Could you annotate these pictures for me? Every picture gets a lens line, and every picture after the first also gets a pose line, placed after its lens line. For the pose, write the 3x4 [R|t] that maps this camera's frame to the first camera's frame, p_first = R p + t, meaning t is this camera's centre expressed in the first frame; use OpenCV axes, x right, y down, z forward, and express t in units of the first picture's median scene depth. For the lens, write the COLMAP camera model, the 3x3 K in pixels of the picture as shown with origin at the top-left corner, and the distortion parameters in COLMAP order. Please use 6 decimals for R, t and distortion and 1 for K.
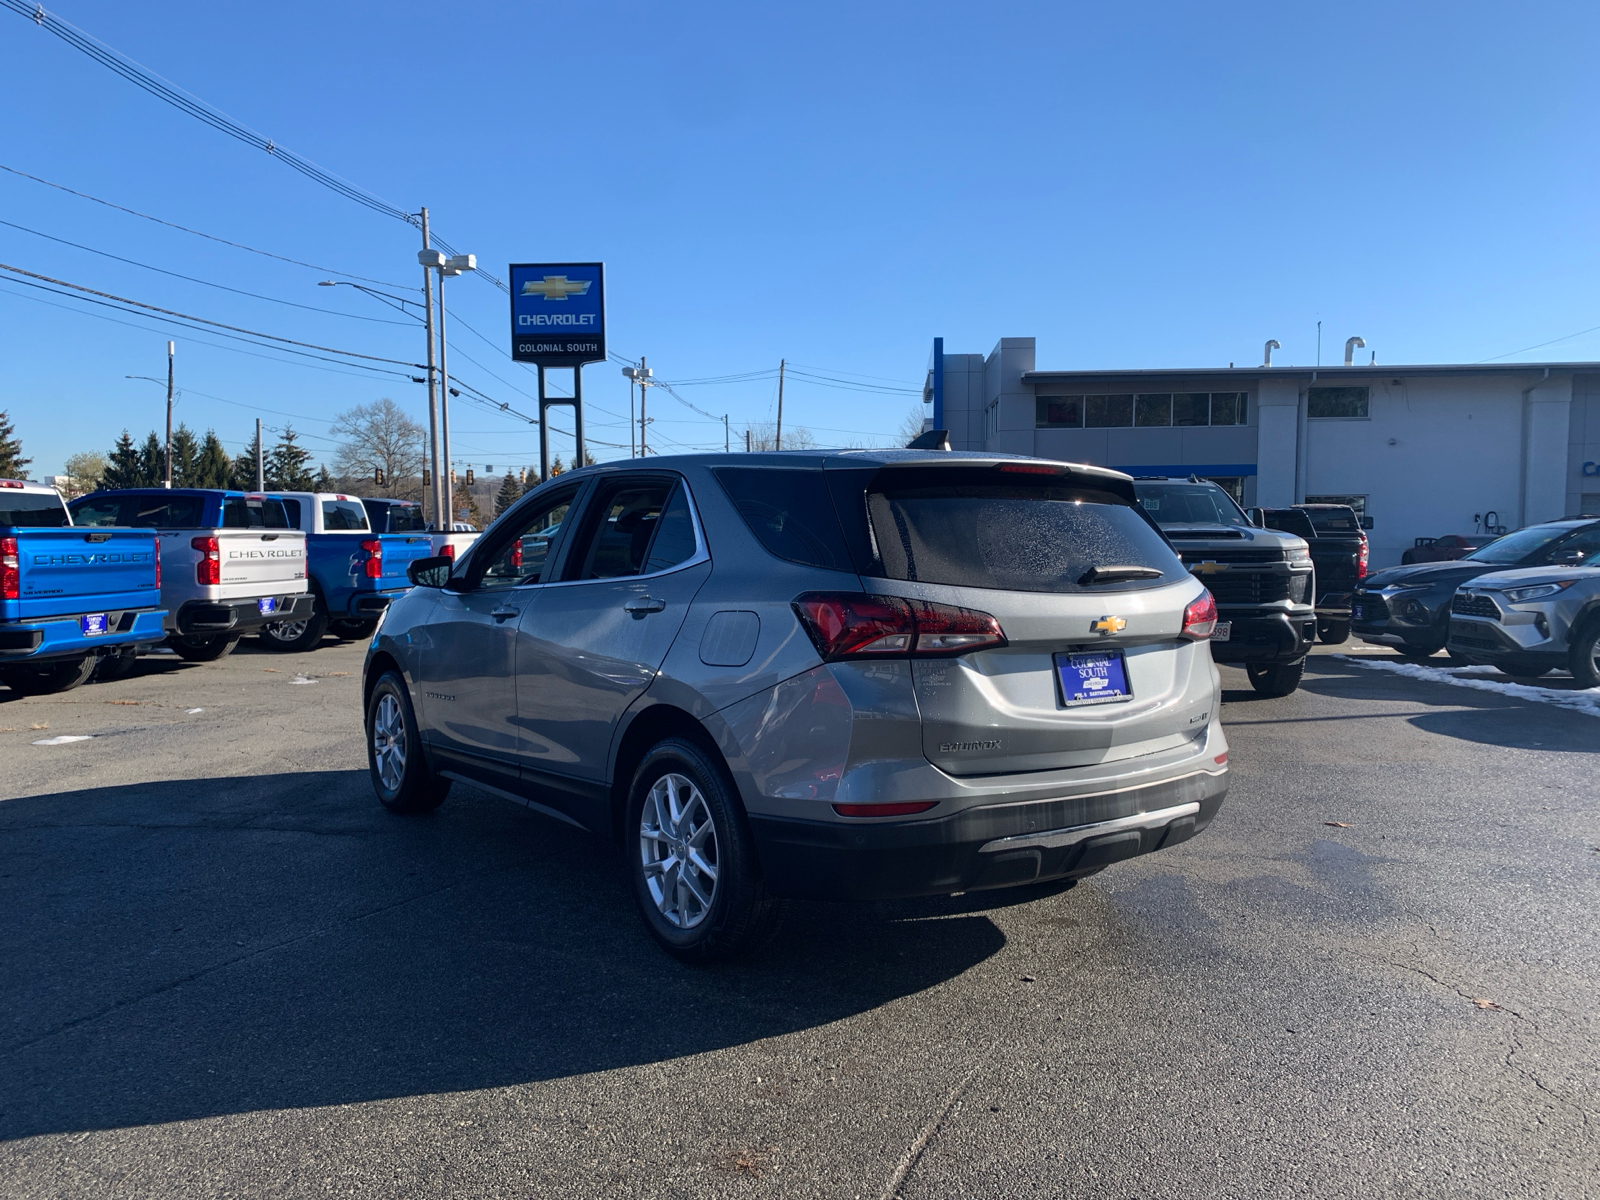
lens RADIAL K [[1230.6, 0, 823.5], [0, 1230.6, 598.6], [0, 0, 1]] dist [0.029834, -0.046534]
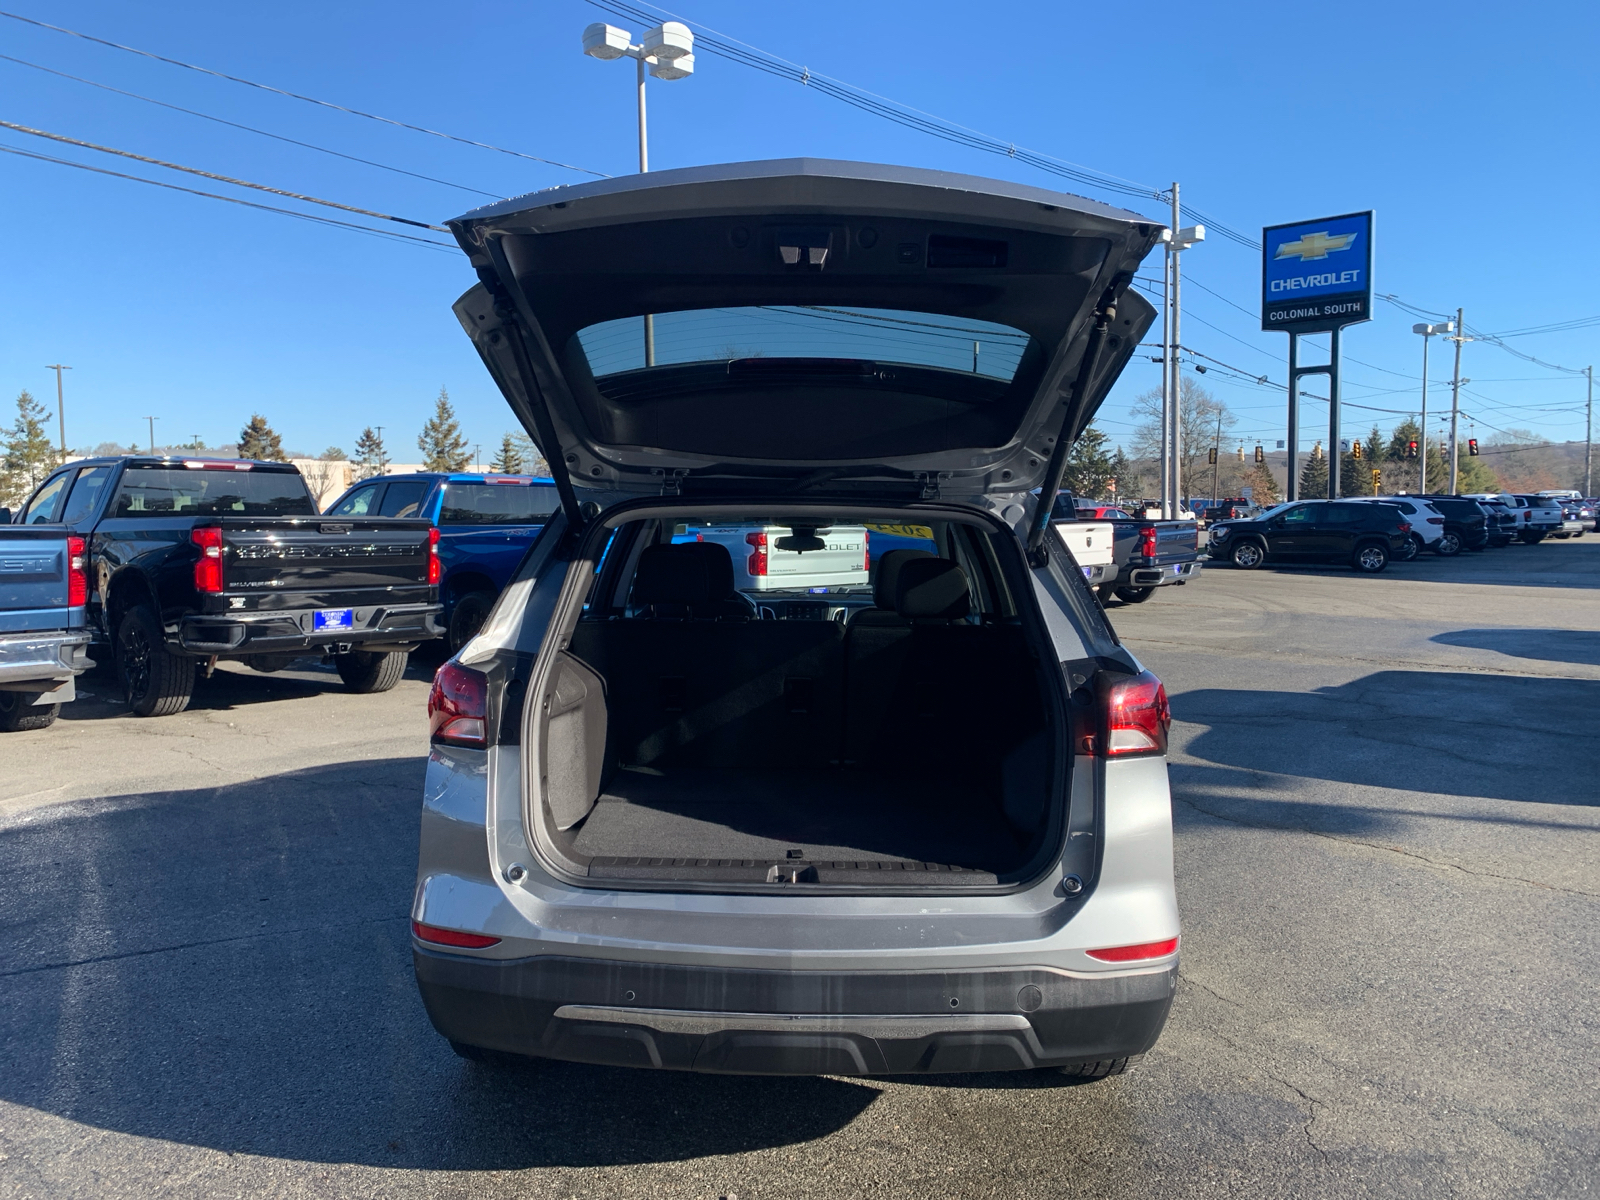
lens RADIAL K [[1230.6, 0, 773.2], [0, 1230.6, 586.9], [0, 0, 1]] dist [0.029834, -0.046534]
pose [[0.776406, 0.036033, -0.629202, 0.090453], [-0.030304, 0.999344, 0.019837, -0.009890], [0.629504, 0.003665, 0.776988, 0.063698]]
